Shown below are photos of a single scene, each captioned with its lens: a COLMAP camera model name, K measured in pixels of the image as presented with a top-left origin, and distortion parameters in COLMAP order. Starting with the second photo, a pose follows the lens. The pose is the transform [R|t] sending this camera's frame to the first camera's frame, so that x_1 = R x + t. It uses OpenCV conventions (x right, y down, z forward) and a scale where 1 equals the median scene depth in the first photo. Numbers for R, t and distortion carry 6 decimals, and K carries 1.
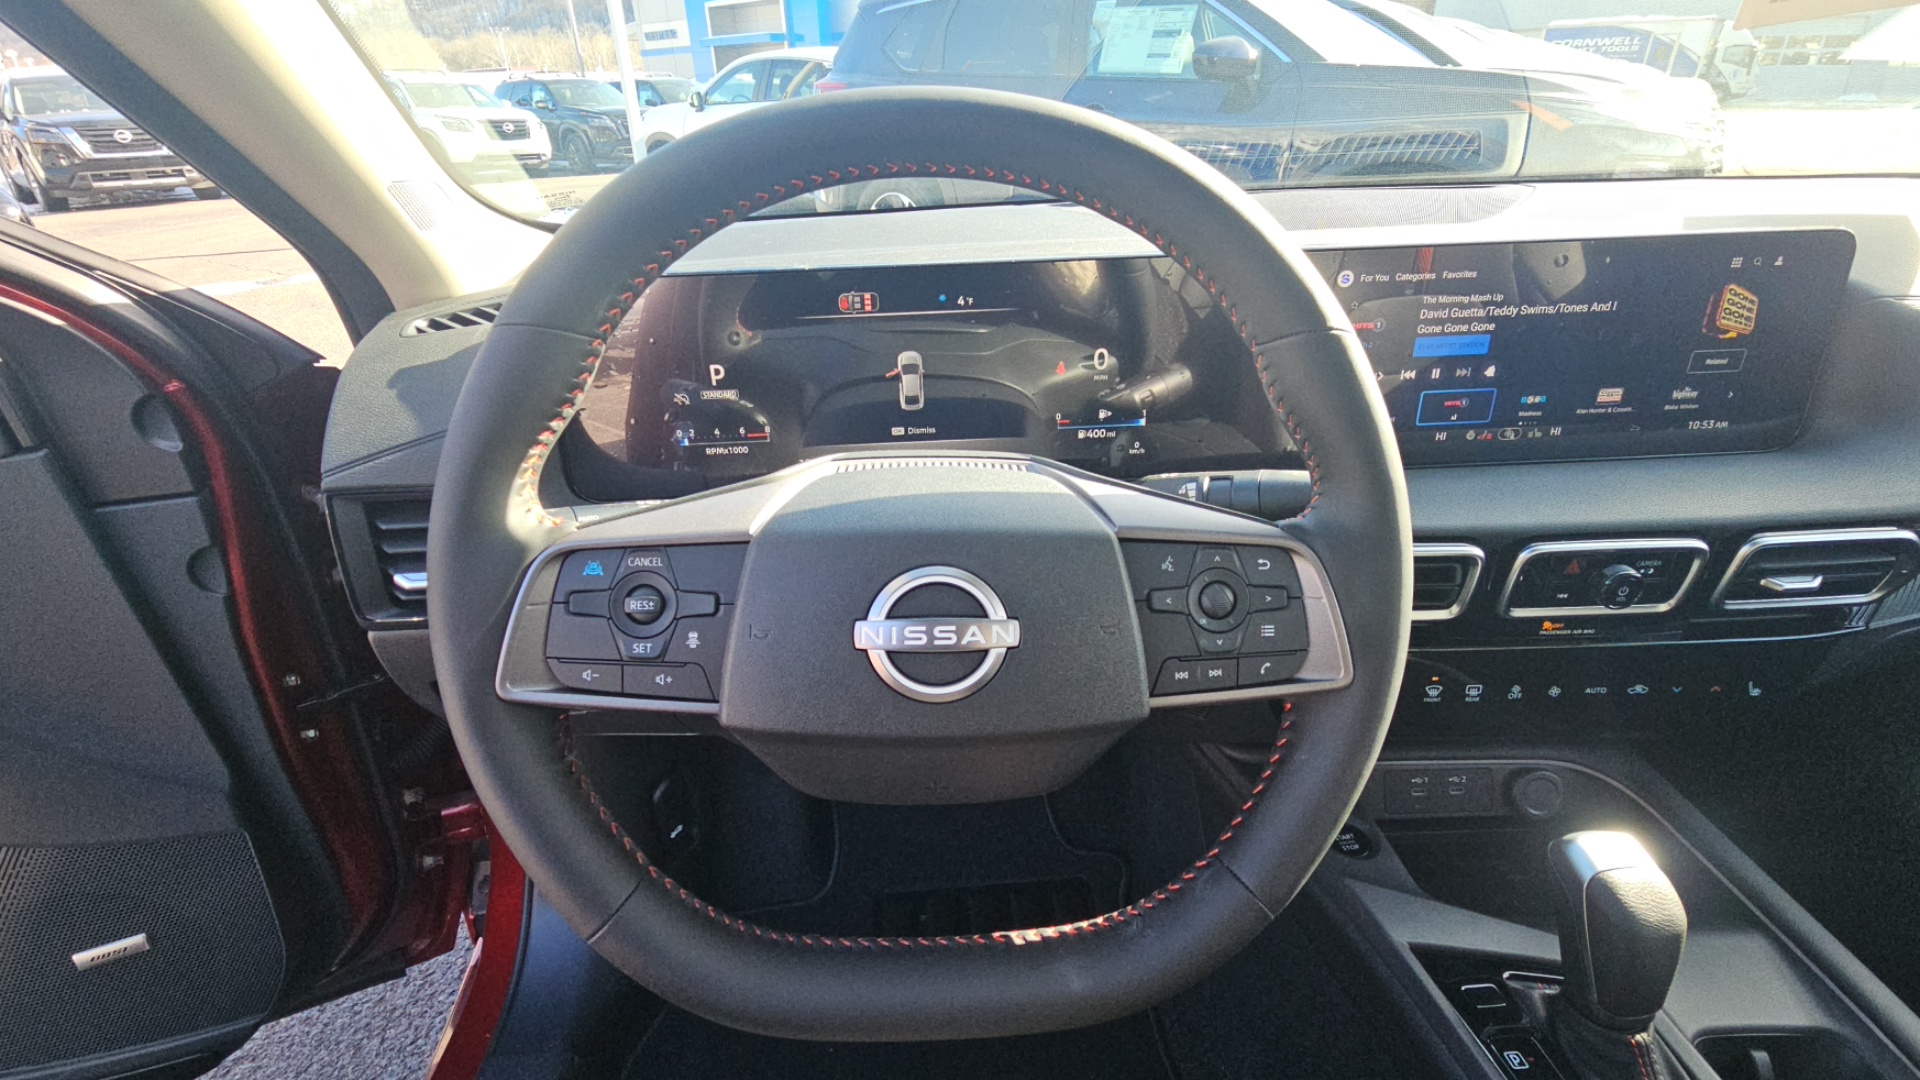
lens RADIAL K [[858.0, 0, 960.0], [0, 858.0, 540.0], [0, 0, 1]] dist [-0.001700, 0.000143]
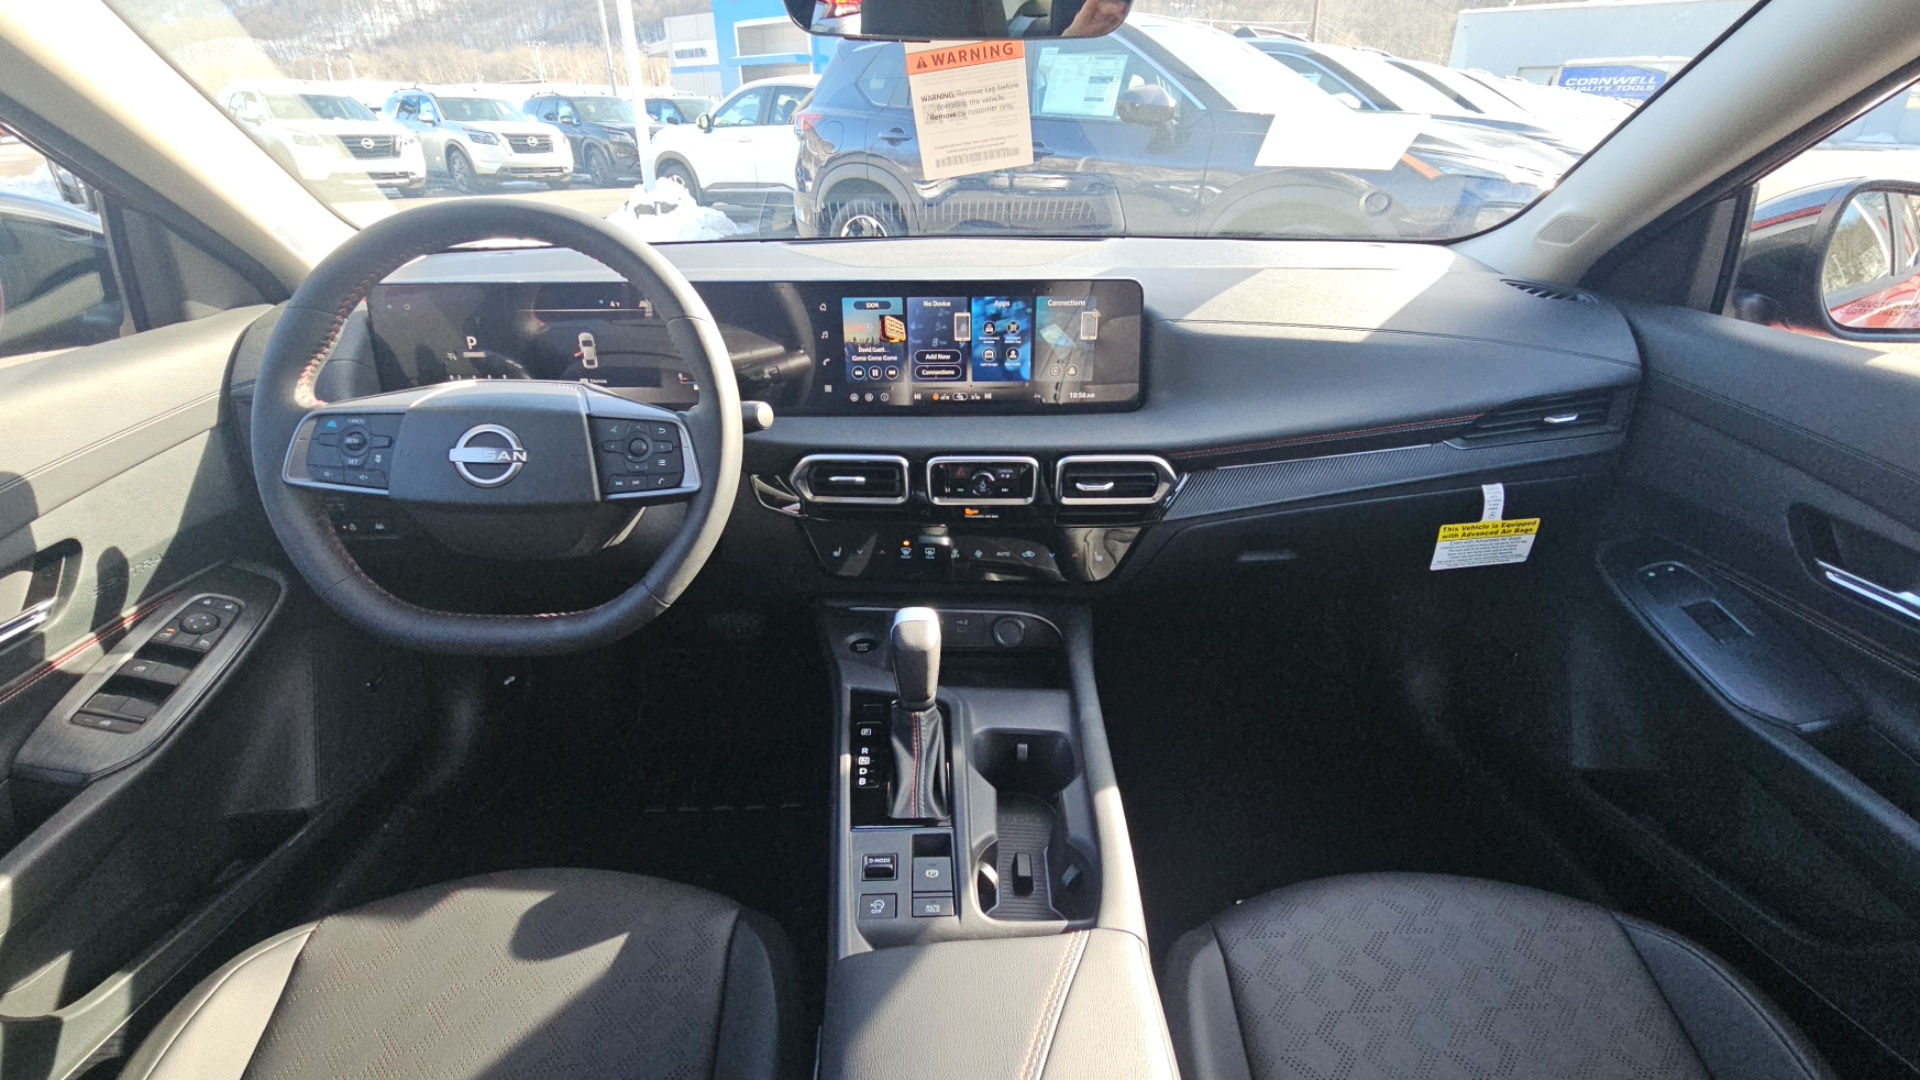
lens RADIAL K [[856.7, 0, 960.0], [0, 856.7, 540.0], [0, 0, 1]] dist [0.008922, -0.008458]
pose [[0.999354, 0.031505, -0.017284, 0.102140], [-0.031851, 0.999289, -0.020161, 0.028163], [0.016636, 0.020698, 0.999647, -0.094846]]
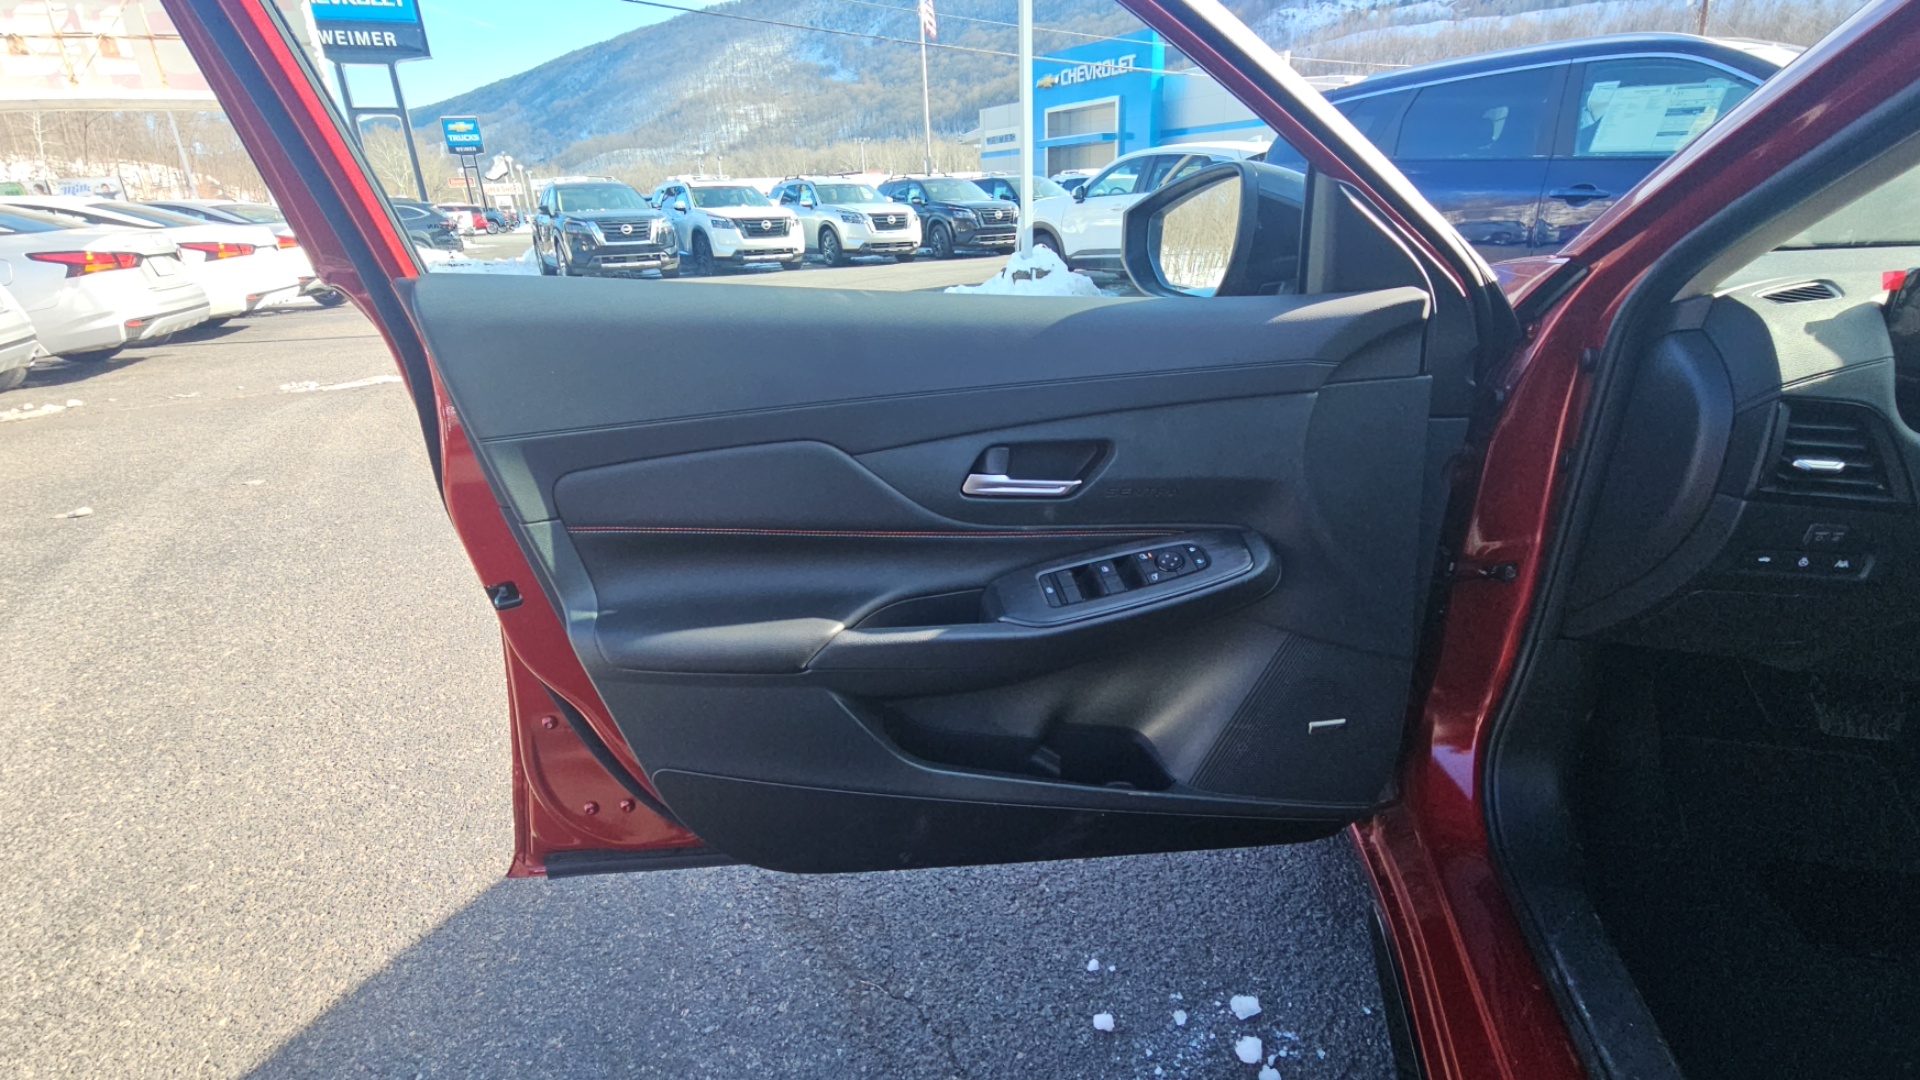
lens RADIAL K [[854.2, 0, 957.6], [0, 854.2, 534.5], [0, 0, 1]] dist [0.014809, -0.009785]
pose [[0.947690, 0.101828, -0.302515, -0.198929], [-0.130187, 0.988645, -0.075053, 0.056717], [0.291437, 0.110511, 0.950185, -0.100160]]
